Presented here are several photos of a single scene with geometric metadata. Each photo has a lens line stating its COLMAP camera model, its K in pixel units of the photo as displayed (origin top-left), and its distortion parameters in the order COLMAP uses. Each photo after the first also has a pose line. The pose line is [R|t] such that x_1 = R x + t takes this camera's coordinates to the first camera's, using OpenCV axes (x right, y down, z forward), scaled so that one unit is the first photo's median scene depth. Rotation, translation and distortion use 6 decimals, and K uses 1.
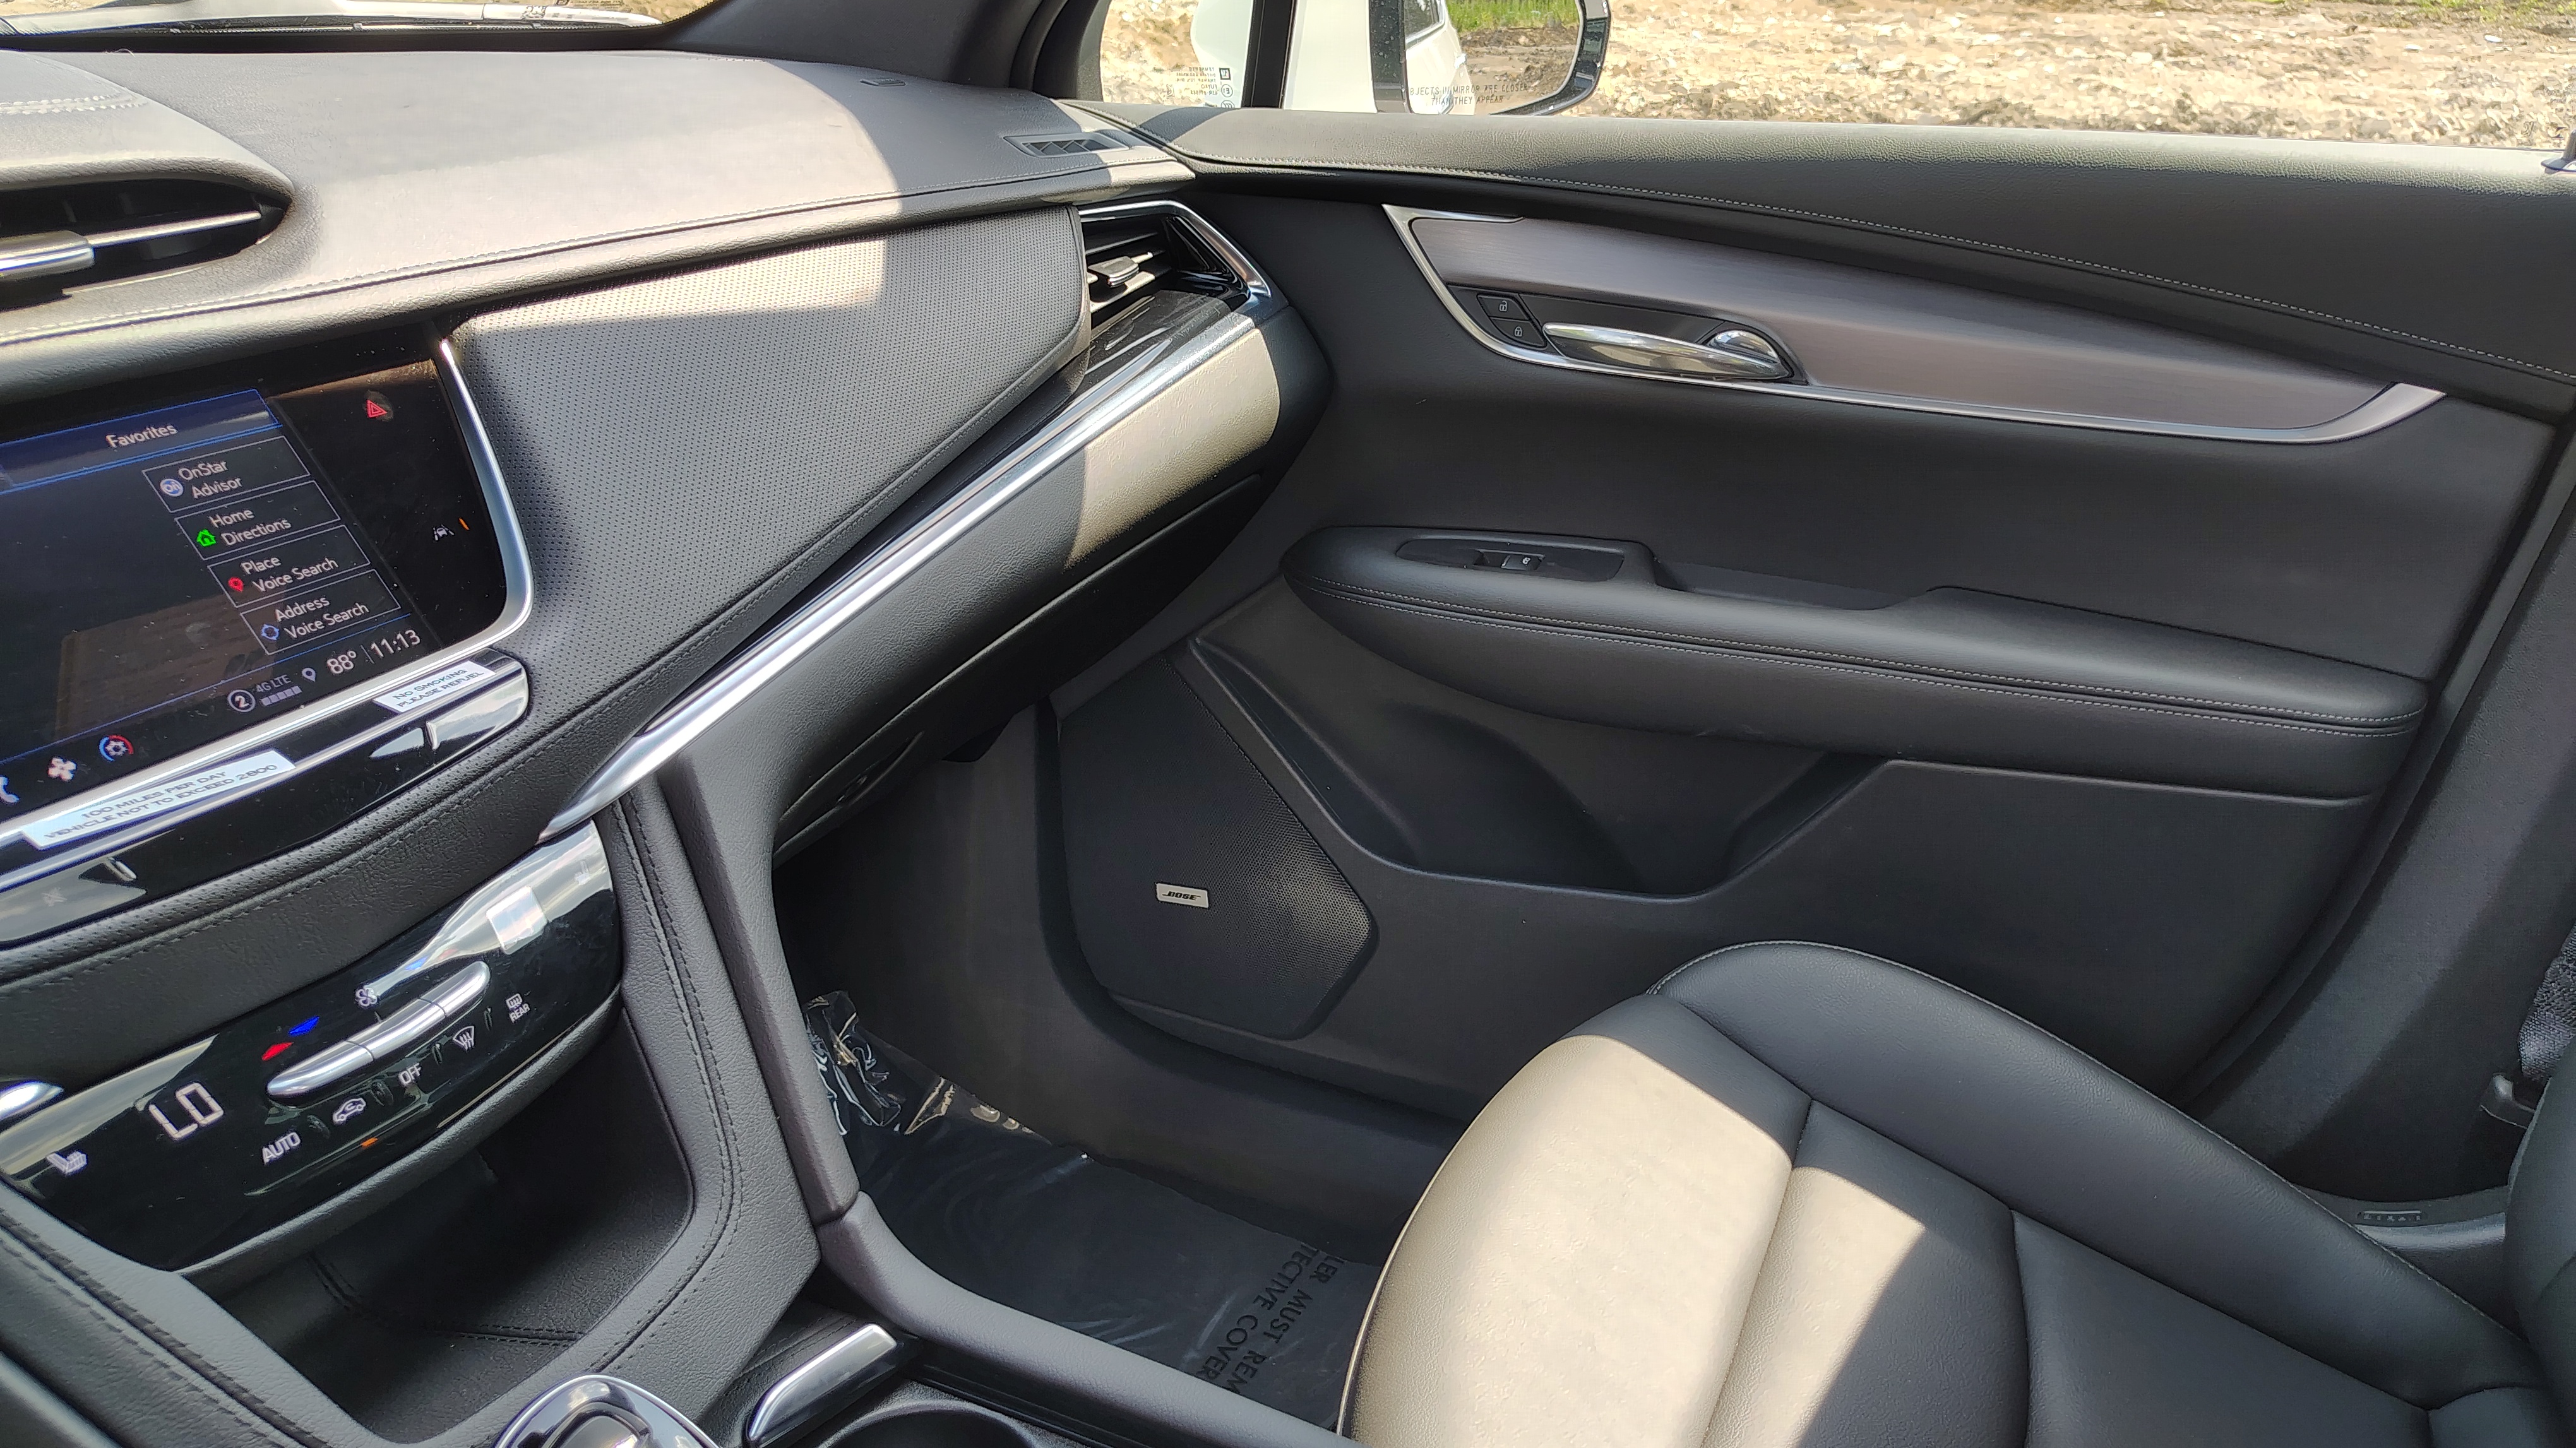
lens RADIAL K [[1801.7, 0, 1359.6], [0, 1801.7, 715.4], [0, 0, 1]] dist [0.005827, -0.037414]
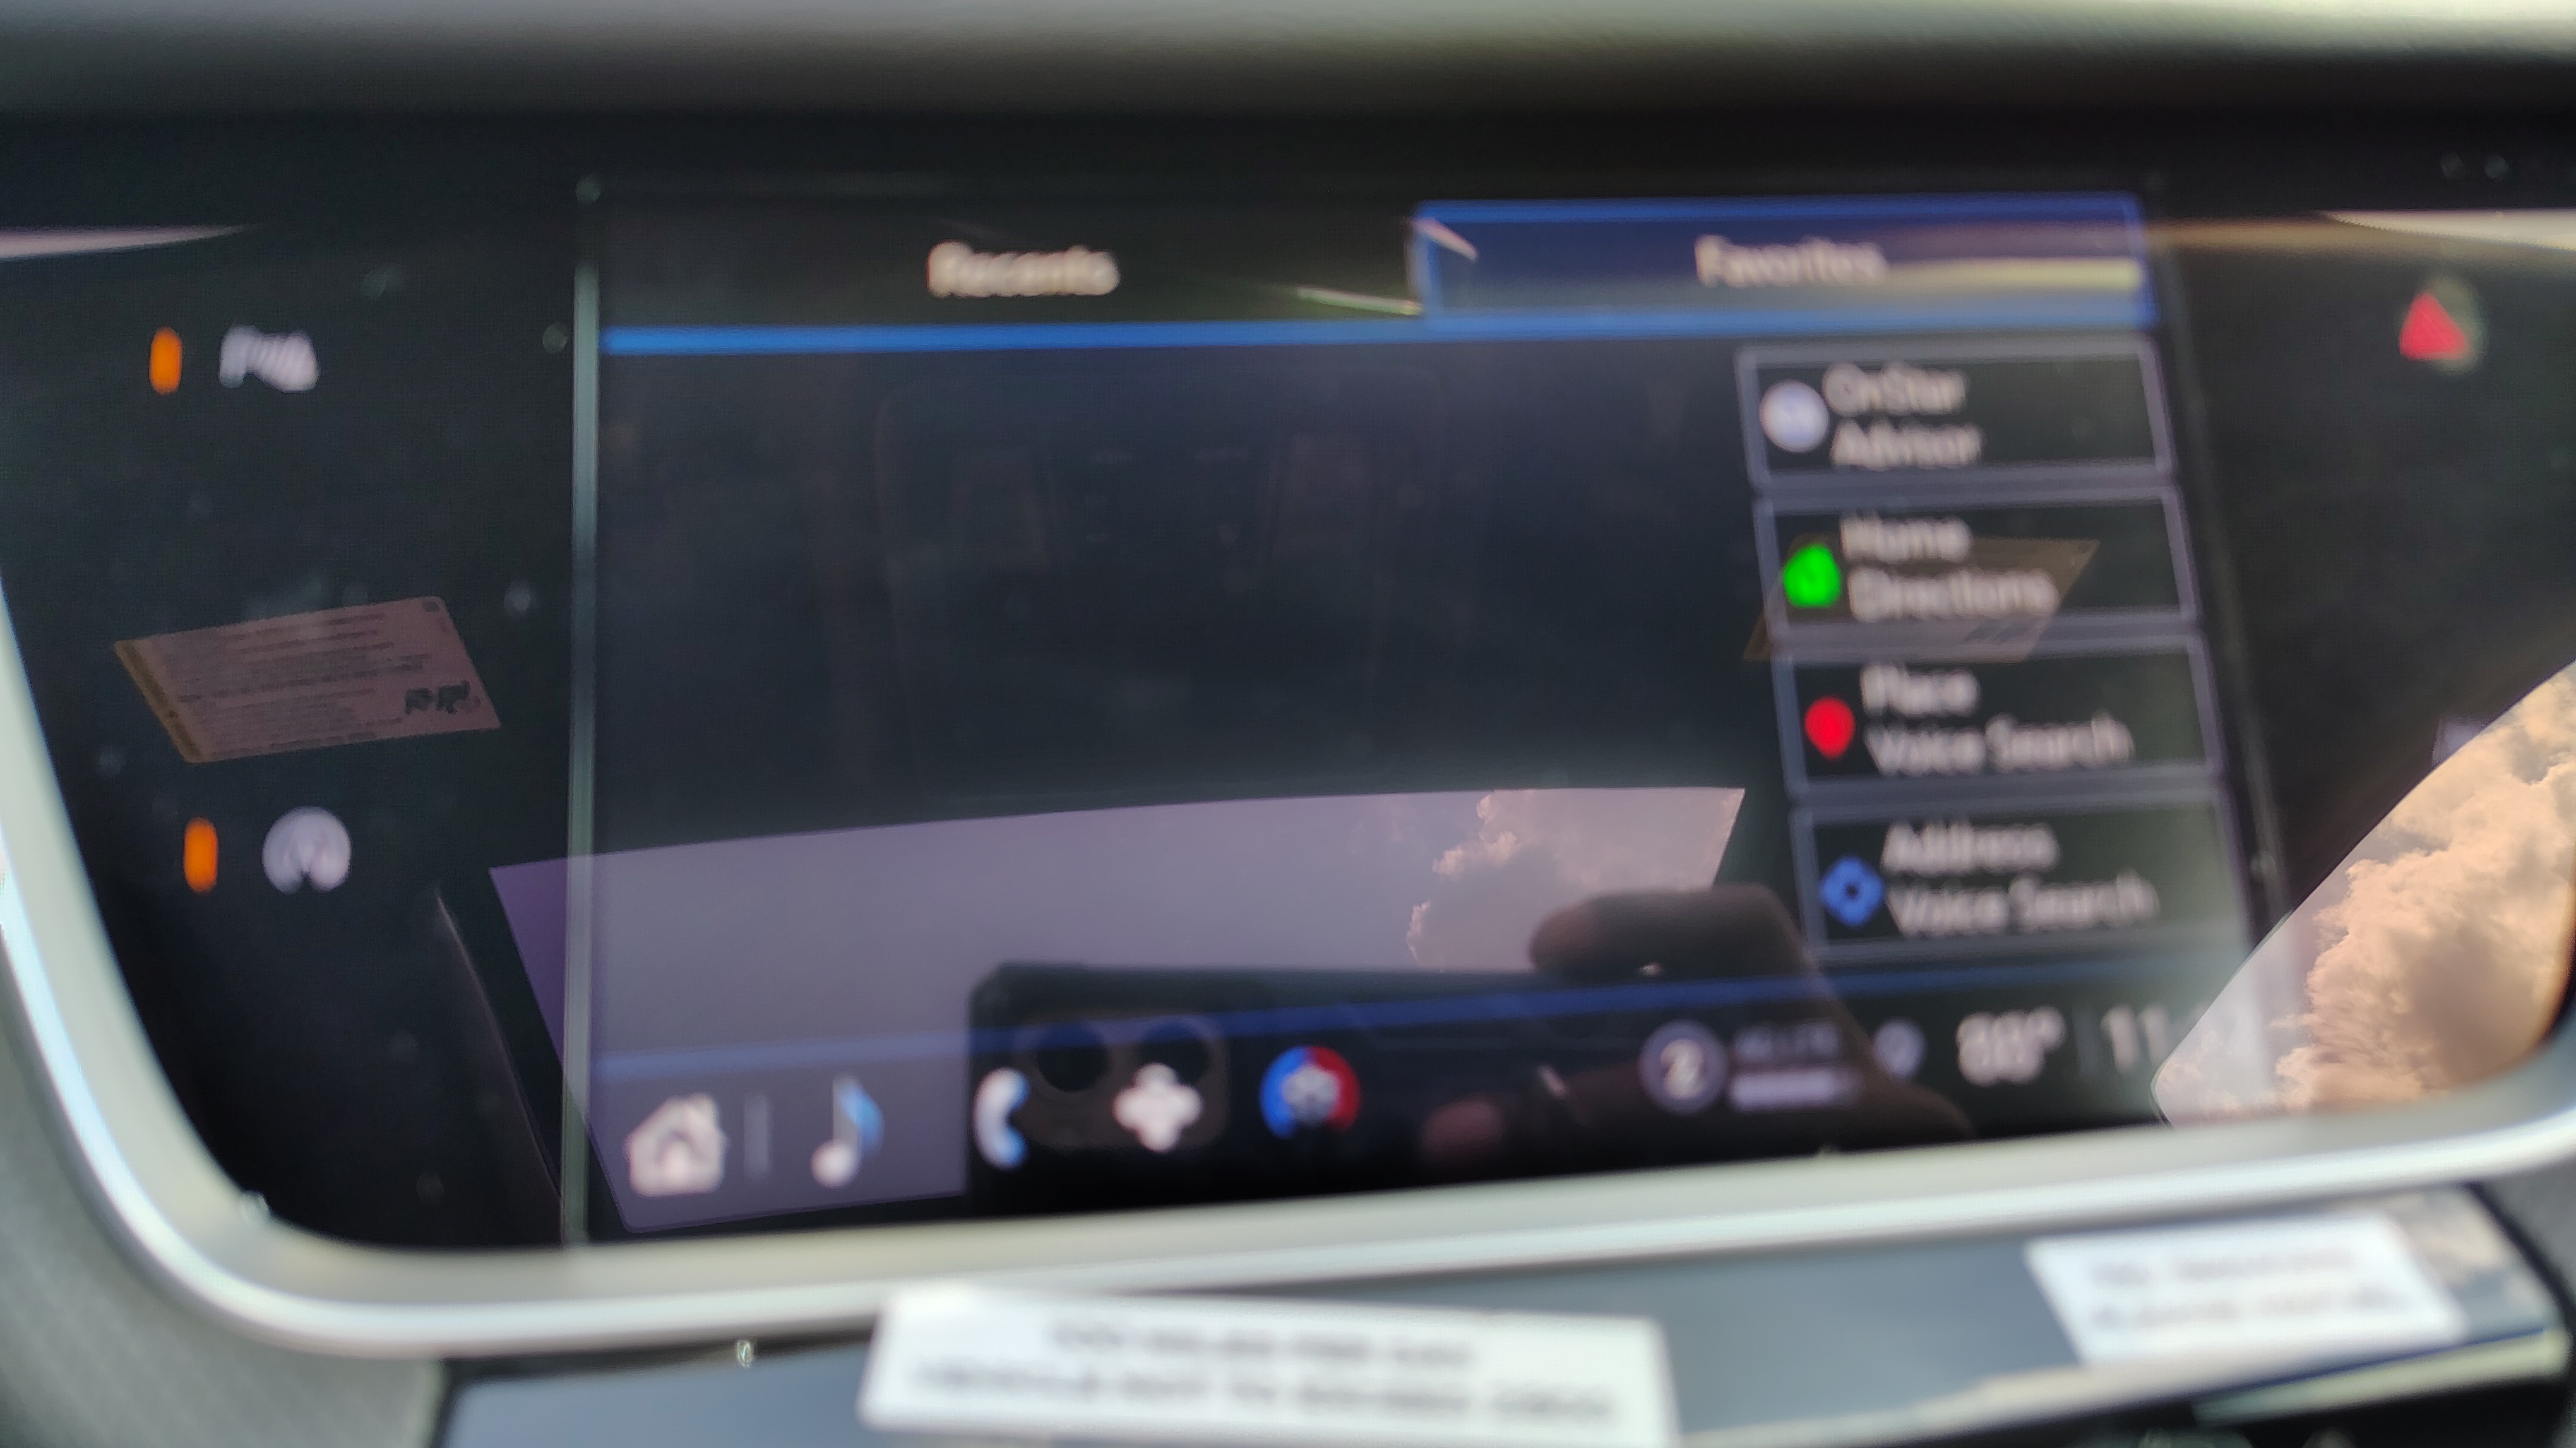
lens RADIAL K [[1808.7, 0, 1250.3], [0, 1808.7, 721.5], [0, 0, 1]] dist [0.008209, 0.000480]
pose [[0.514683, 0.359854, -0.778207, -0.405150], [-0.336112, 0.919689, 0.202982, -0.105982], [0.788752, 0.157093, 0.594300, 0.693192]]
